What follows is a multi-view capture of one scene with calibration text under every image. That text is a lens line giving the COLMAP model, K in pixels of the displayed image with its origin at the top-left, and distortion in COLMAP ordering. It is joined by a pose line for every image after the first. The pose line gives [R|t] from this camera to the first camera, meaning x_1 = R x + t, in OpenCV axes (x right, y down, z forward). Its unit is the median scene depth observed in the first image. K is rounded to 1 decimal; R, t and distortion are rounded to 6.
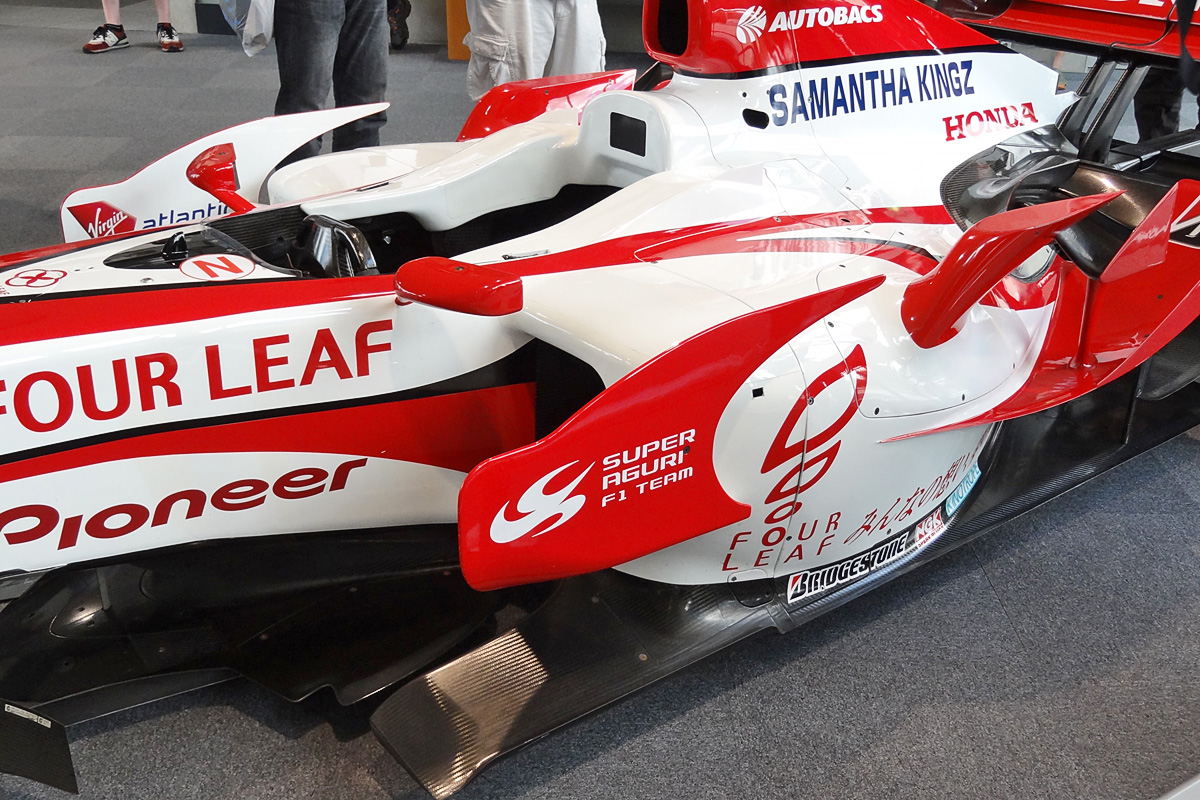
lens RADIAL K [[1305.2, 0, 597.5], [0, 1305.2, 409.8], [0, 0, 1]] dist [0.006510, 0.000000]
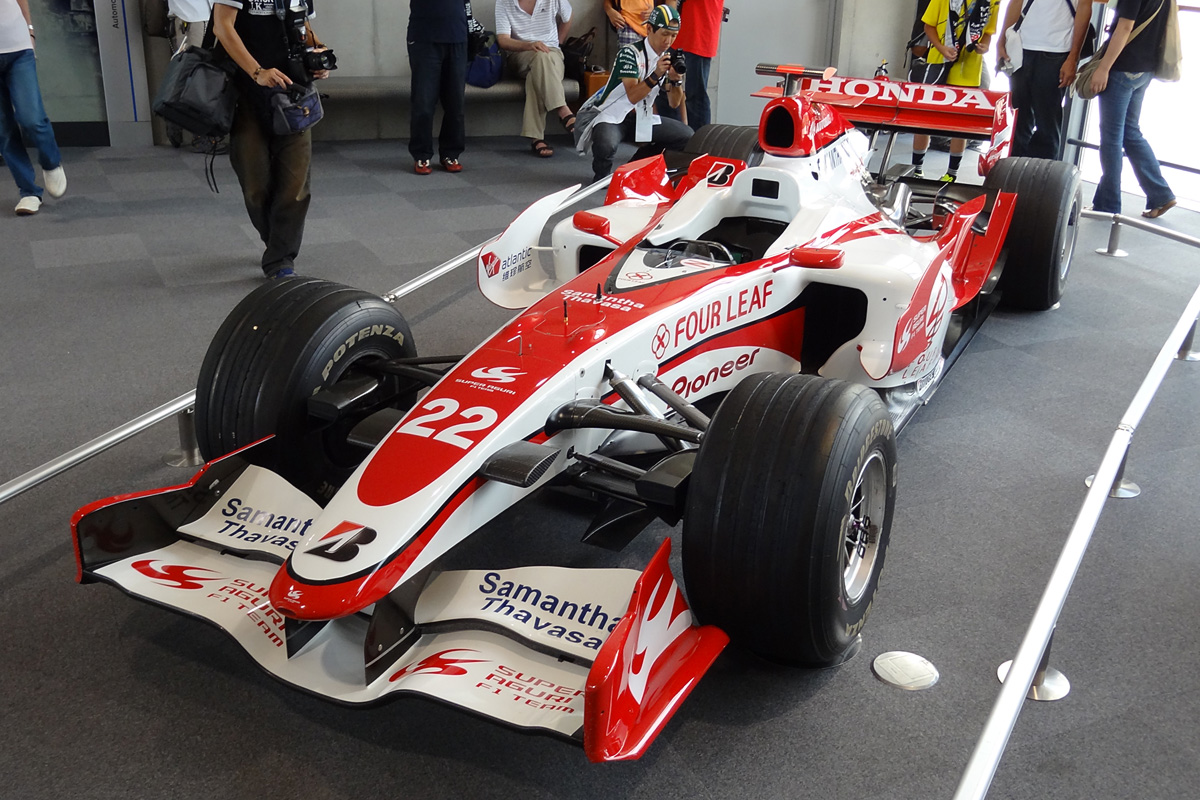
lens RADIAL K [[1159.4, 0, 598.2], [0, 1159.4, 388.8], [0, 0, 1]] dist [0.009872, 0.000000]
pose [[0.916073, -0.145669, 0.373618, -1.140282], [0.160904, 0.986922, -0.009730, 0.079475], [-0.367315, 0.069030, 0.927531, -0.640296]]
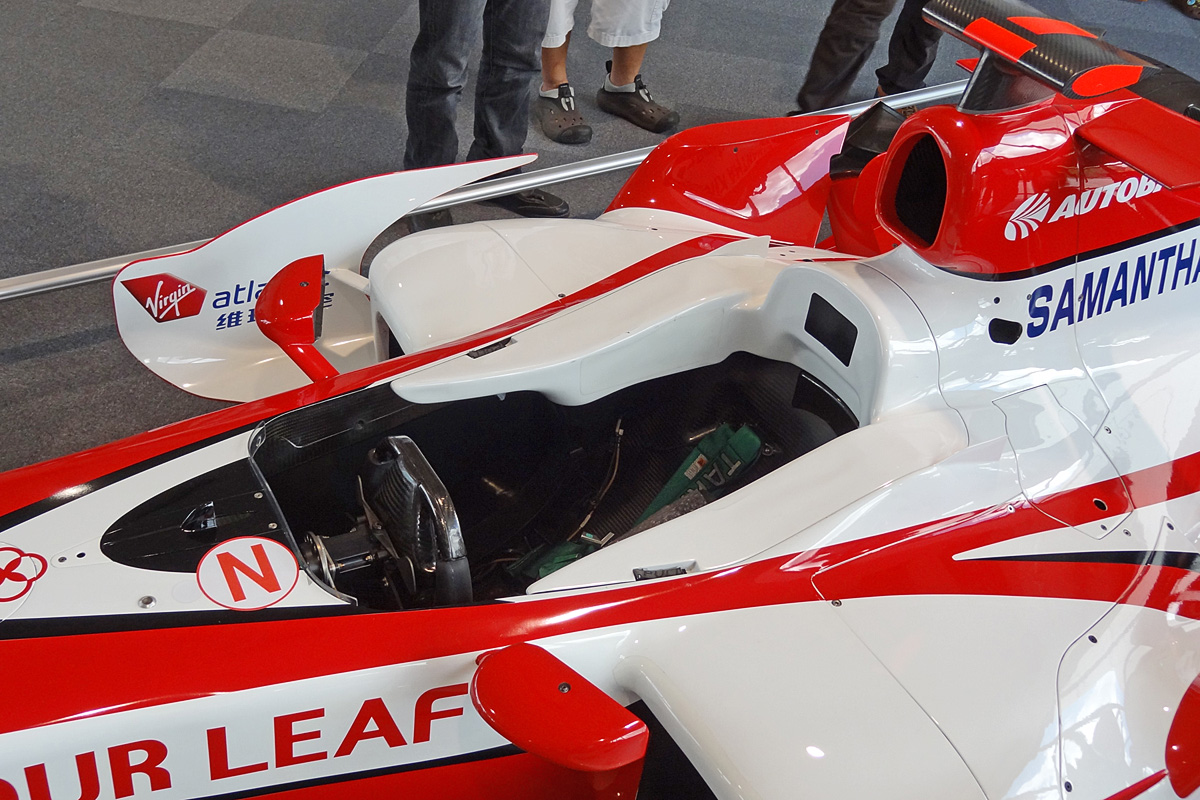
lens RADIAL K [[1277.2, 0, 600.0], [0, 1277.2, 386.8], [0, 0, 1]] dist [0.000577, 0.000000]
pose [[0.982493, 0.169224, -0.077912, -0.055771], [-0.153249, 0.971931, 0.178508, -0.364695], [0.105933, -0.163443, 0.980849, 0.323687]]
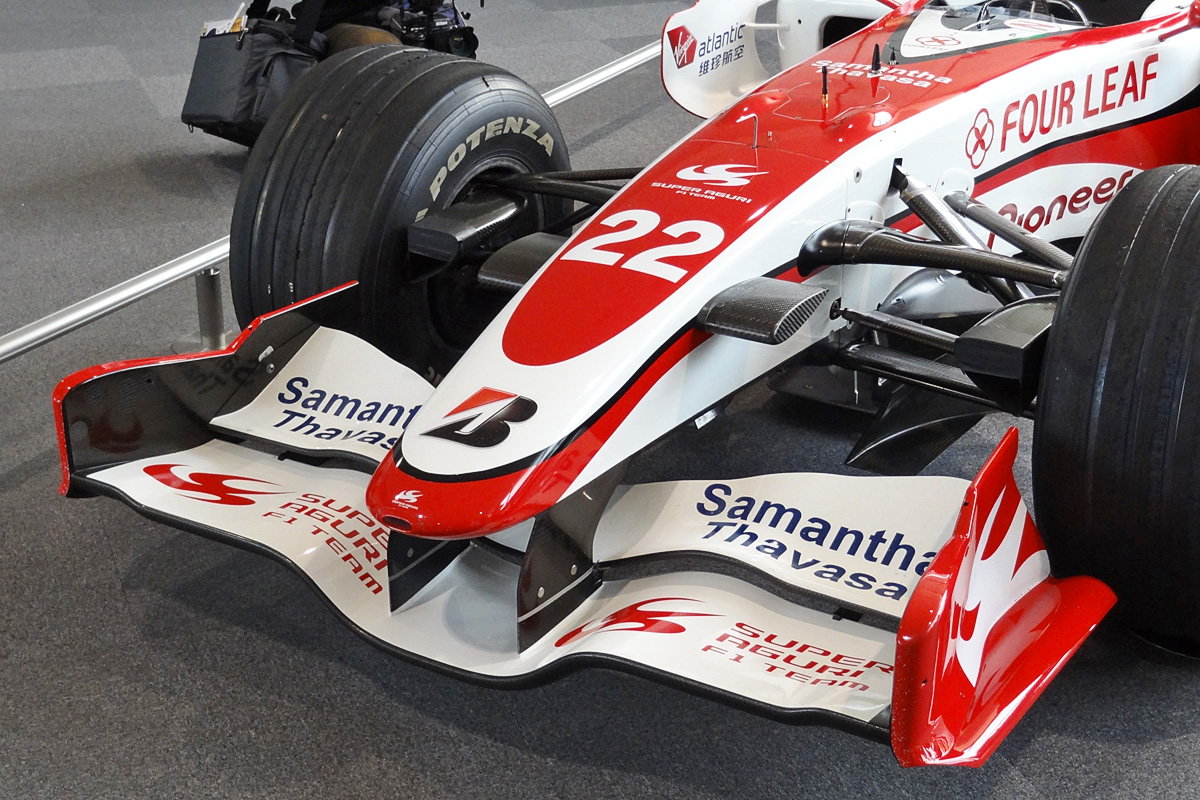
lens RADIAL K [[1803.8, 0, 595.7], [0, 1803.8, 409.7], [0, 0, 1]] dist [0.012895, 0.000000]
pose [[0.951448, -0.147663, 0.270079, -1.198758], [0.151902, 0.988382, 0.005261, 0.181696], [-0.267718, 0.036020, 0.962824, -0.545276]]
